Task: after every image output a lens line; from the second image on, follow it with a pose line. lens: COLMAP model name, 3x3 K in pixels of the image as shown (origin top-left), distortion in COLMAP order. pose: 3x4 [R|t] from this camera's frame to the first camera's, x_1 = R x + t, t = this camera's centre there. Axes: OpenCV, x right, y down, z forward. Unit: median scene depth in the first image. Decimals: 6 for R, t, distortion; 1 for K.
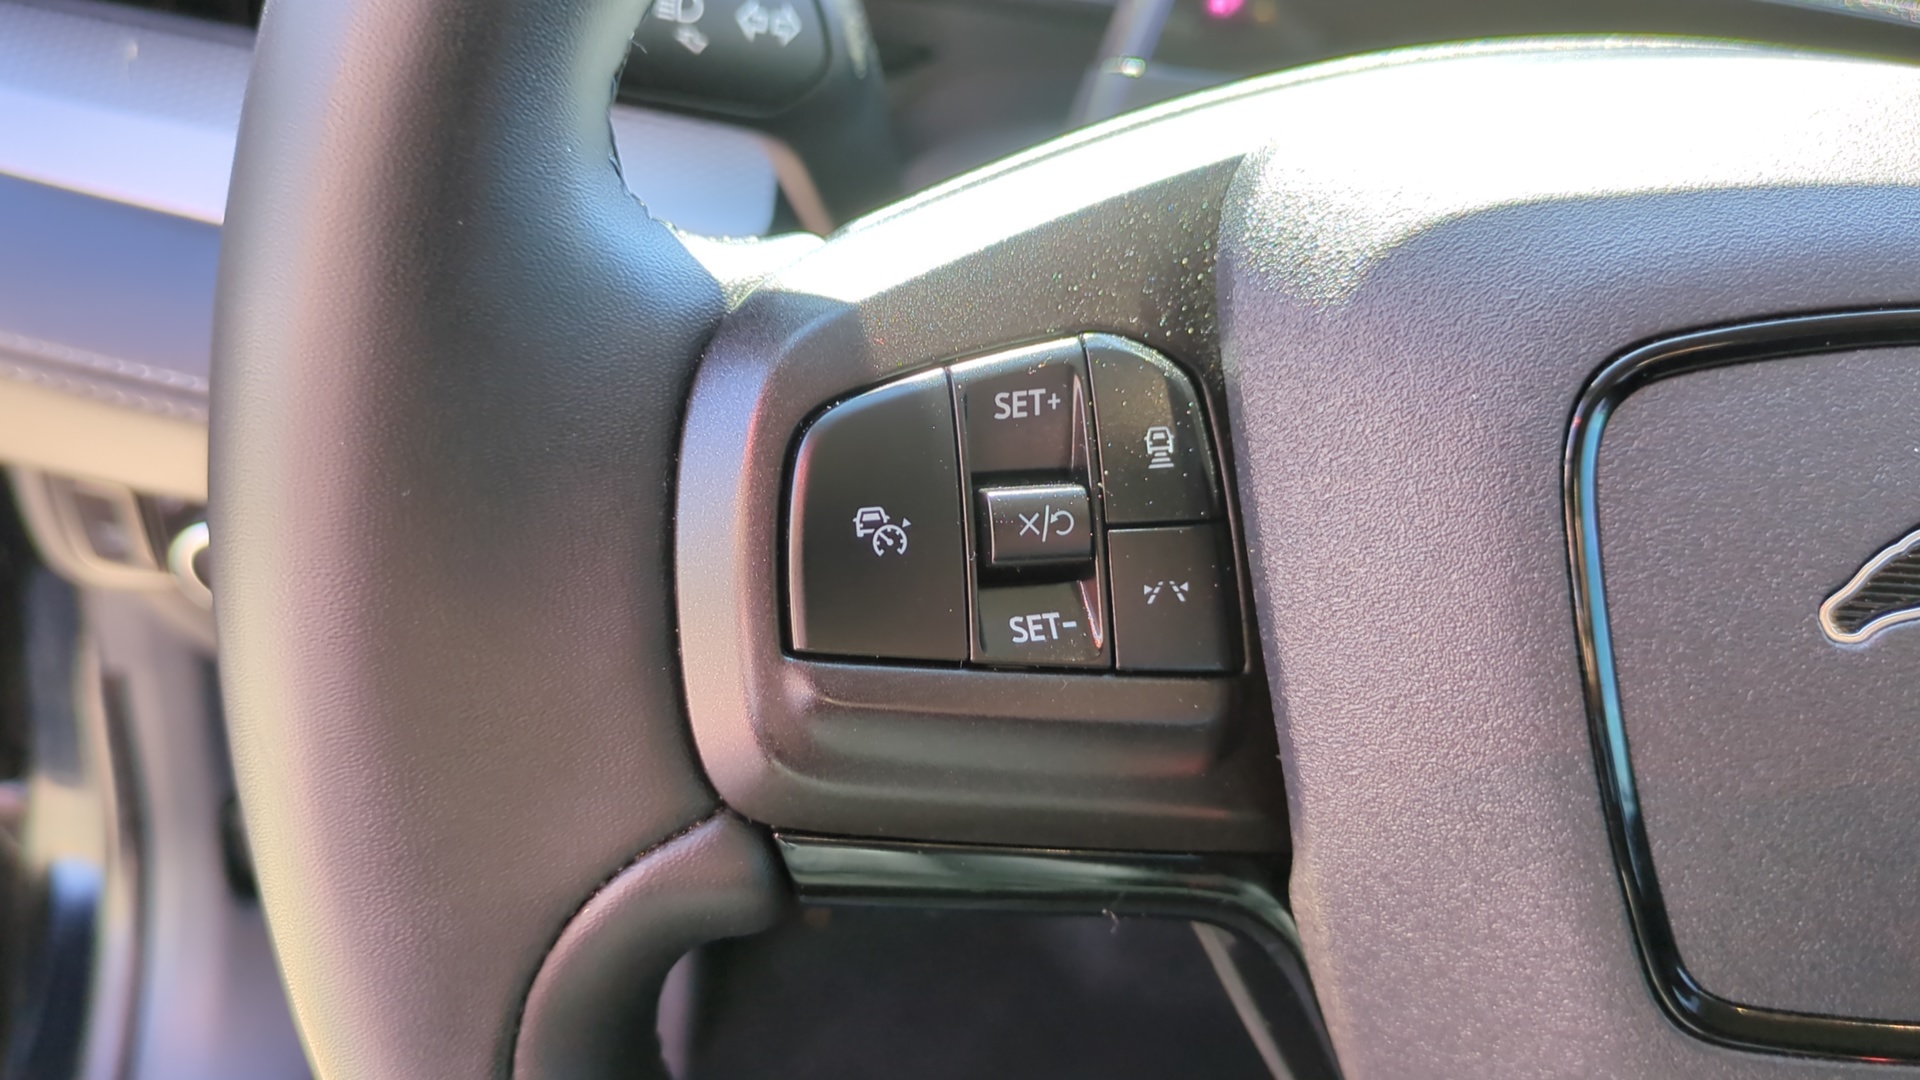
lens RADIAL K [[1608.2, 0, 959.8], [0, 1608.2, 547.6], [0, 0, 1]] dist [0.016356, -0.011398]
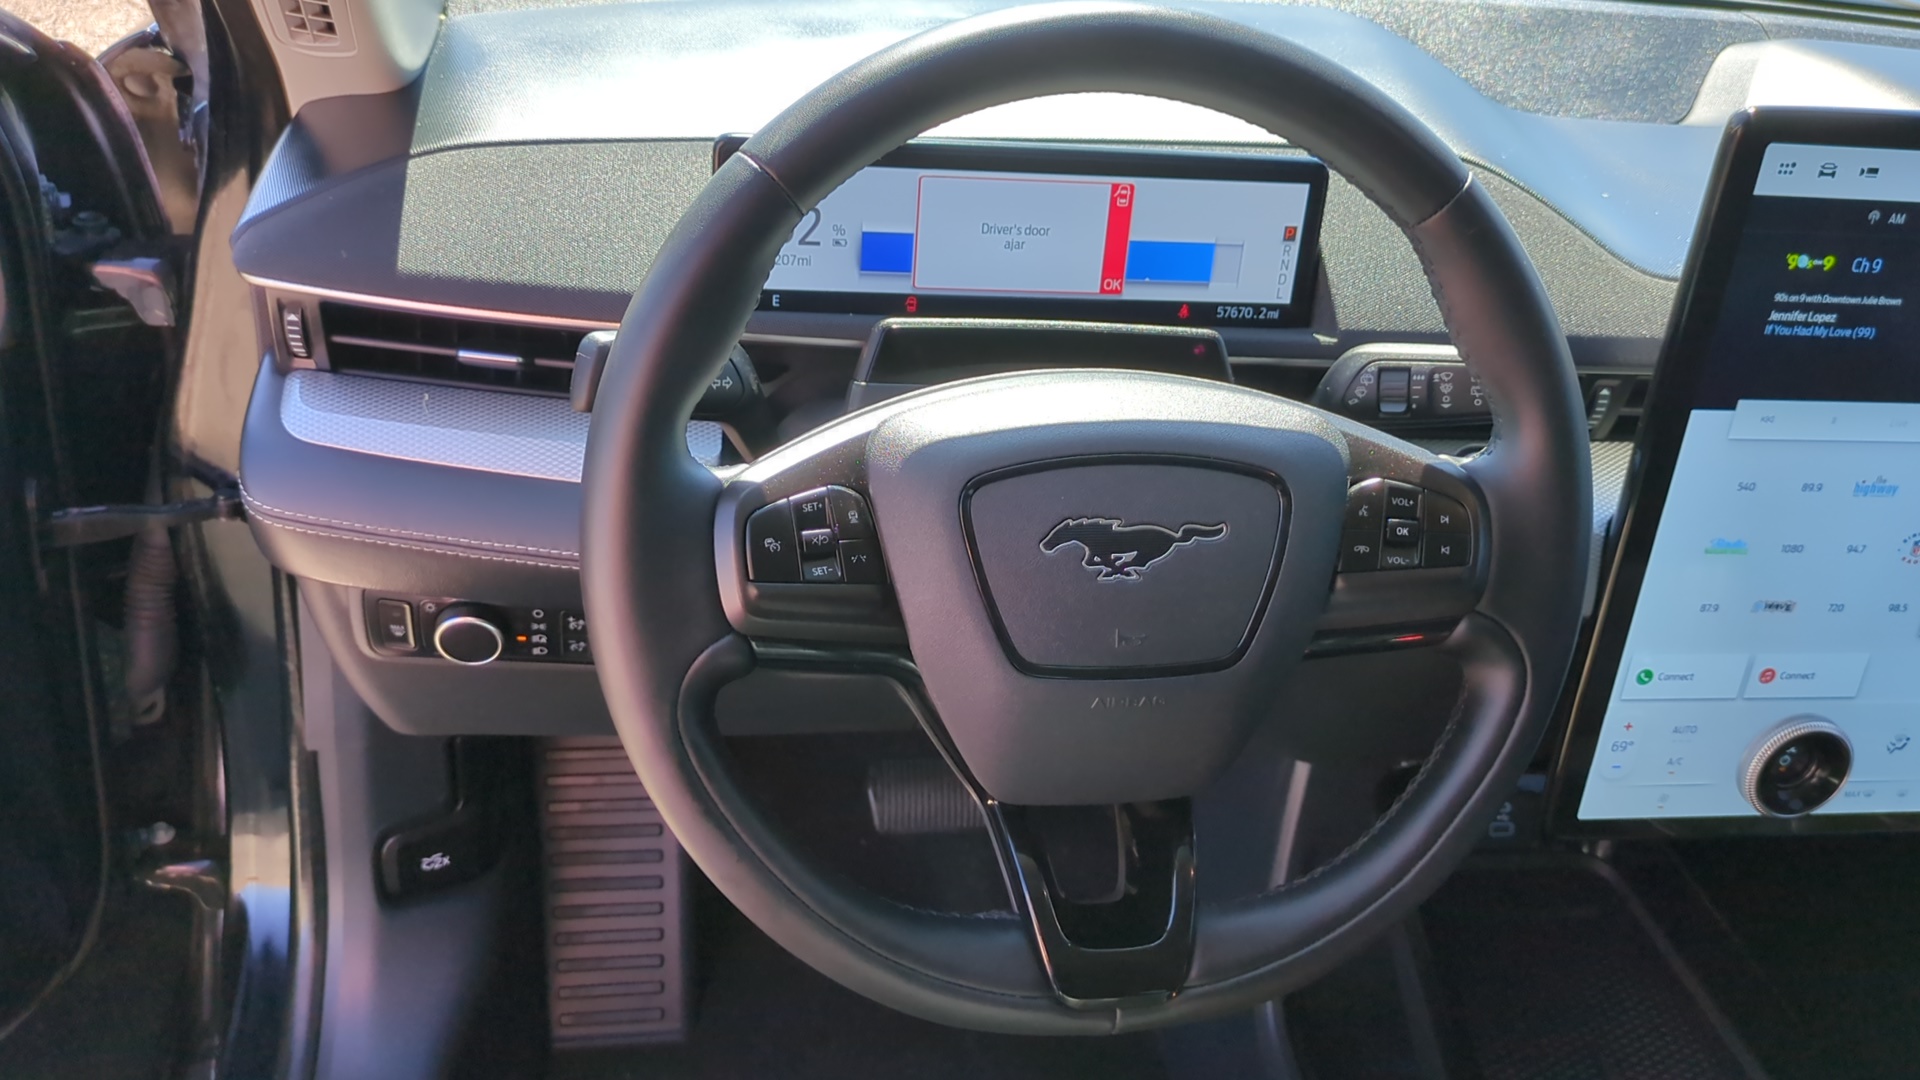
lens RADIAL K [[1608.2, 0, 960.5], [0, 1608.2, 523.9], [0, 0, 1]] dist [0.016356, -0.011398]
pose [[0.995000, -0.084549, 0.053164, 0.172643], [0.090167, 0.989368, -0.114109, 0.371800], [-0.042951, 0.118332, 0.992045, -2.452006]]
